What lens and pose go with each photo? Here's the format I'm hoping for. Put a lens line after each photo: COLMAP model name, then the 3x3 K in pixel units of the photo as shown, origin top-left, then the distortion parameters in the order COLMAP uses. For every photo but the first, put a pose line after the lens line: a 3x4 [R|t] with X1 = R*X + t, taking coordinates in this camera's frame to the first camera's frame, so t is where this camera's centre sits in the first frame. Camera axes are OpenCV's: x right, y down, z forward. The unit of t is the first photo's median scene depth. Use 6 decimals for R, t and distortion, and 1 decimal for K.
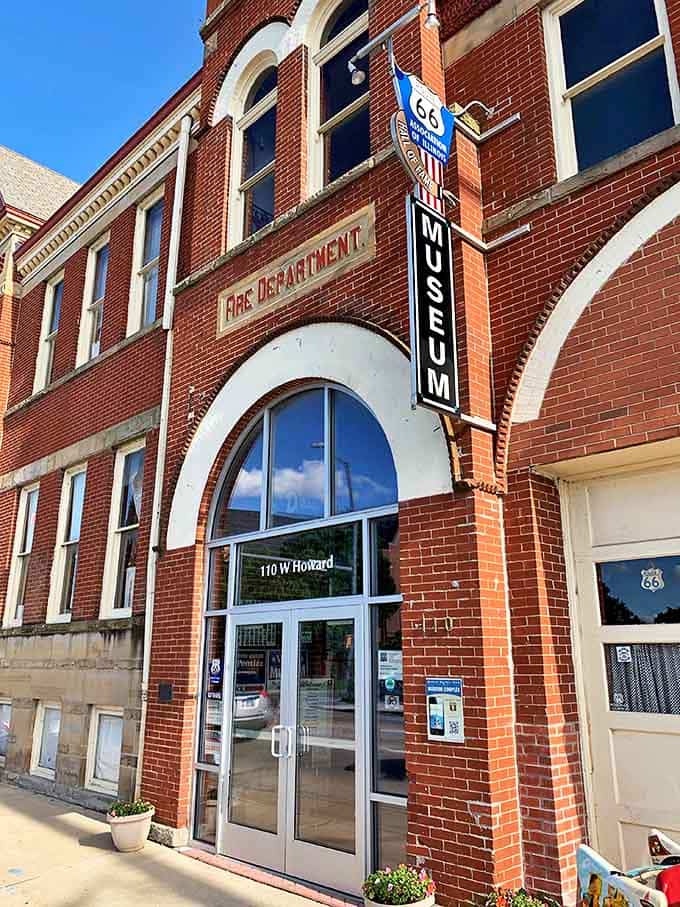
lens RADIAL K [[708.0, 0, 340.0], [0, 708.0, 453.5], [0, 0, 1]] dist [0.007651, 0.001871]
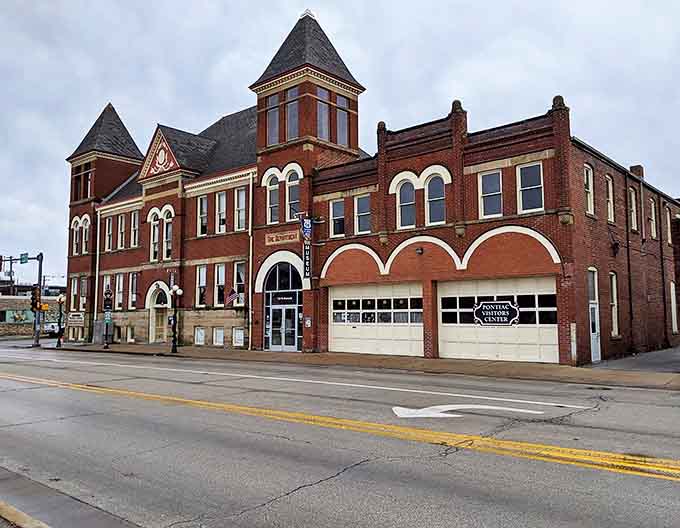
lens RADIAL K [[576.4, 0, 340.0], [0, 576.4, 264.0], [0, 0, 1]] dist [0.062656, -0.004013]
pose [[0.997742, 0.003398, 0.067077, 0.053320], [-0.015855, 0.982408, 0.186075, -0.802721], [-0.065264, -0.186719, 0.980243, -2.850863]]
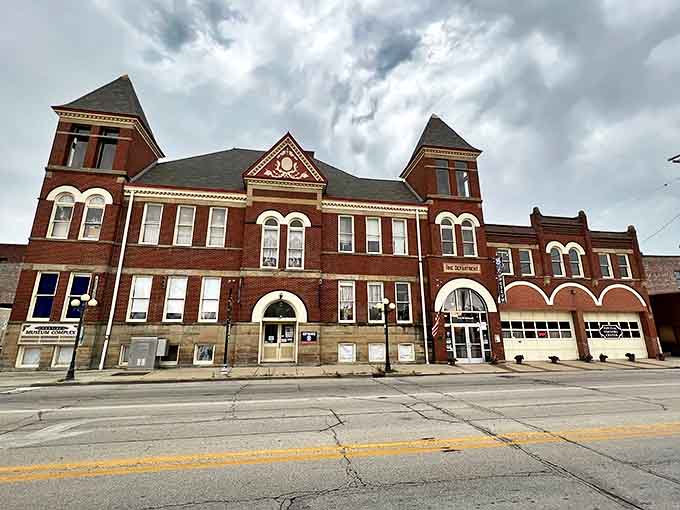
lens RADIAL K [[331.5, 0, 340.1], [0, 331.5, 245.3], [0, 0, 1]] dist [-0.003023, -0.001073]
pose [[0.574176, 0.213098, 0.790513, -2.900156], [-0.227356, 0.969059, -0.096092, 0.063387], [-0.786531, -0.124554, 0.604860, 0.151088]]
